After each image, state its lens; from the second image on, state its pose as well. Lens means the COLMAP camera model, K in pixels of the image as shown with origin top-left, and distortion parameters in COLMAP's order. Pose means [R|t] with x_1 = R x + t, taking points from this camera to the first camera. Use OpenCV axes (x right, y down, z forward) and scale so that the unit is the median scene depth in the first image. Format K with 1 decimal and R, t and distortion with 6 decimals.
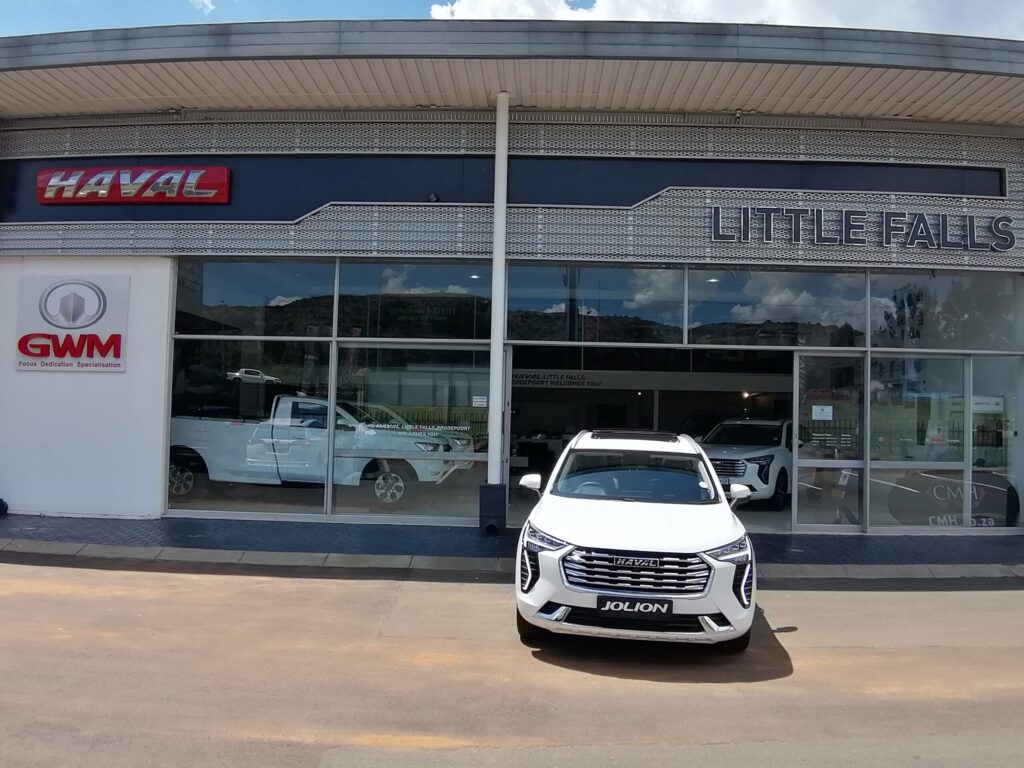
lens RADIAL K [[796.1, 0, 512.0], [0, 796.1, 384.0], [0, 0, 1]] dist [-0.001455, -0.174034]
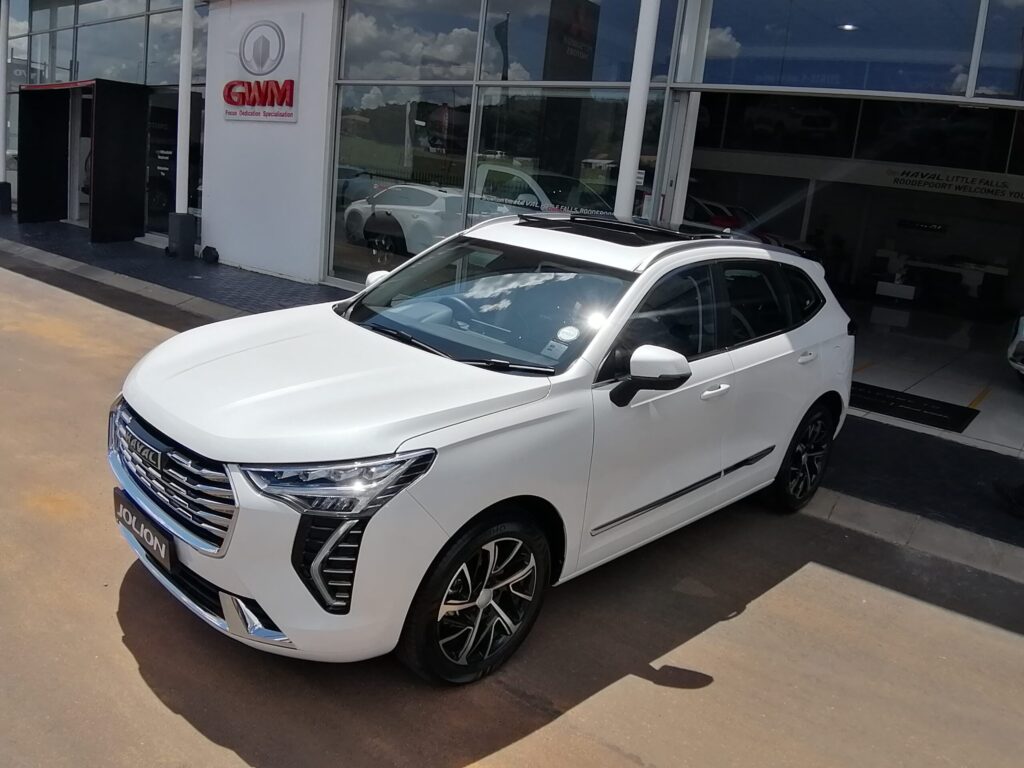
lens RADIAL K [[796.1, 0, 512.0], [0, 796.1, 384.0], [0, 0, 1]] dist [-0.001455, -0.174034]
pose [[0.799283, 0.206162, -0.564485, 0.298628], [-0.062910, 0.962857, 0.262580, 0.020543], [0.597652, -0.174364, 0.782566, 0.370490]]
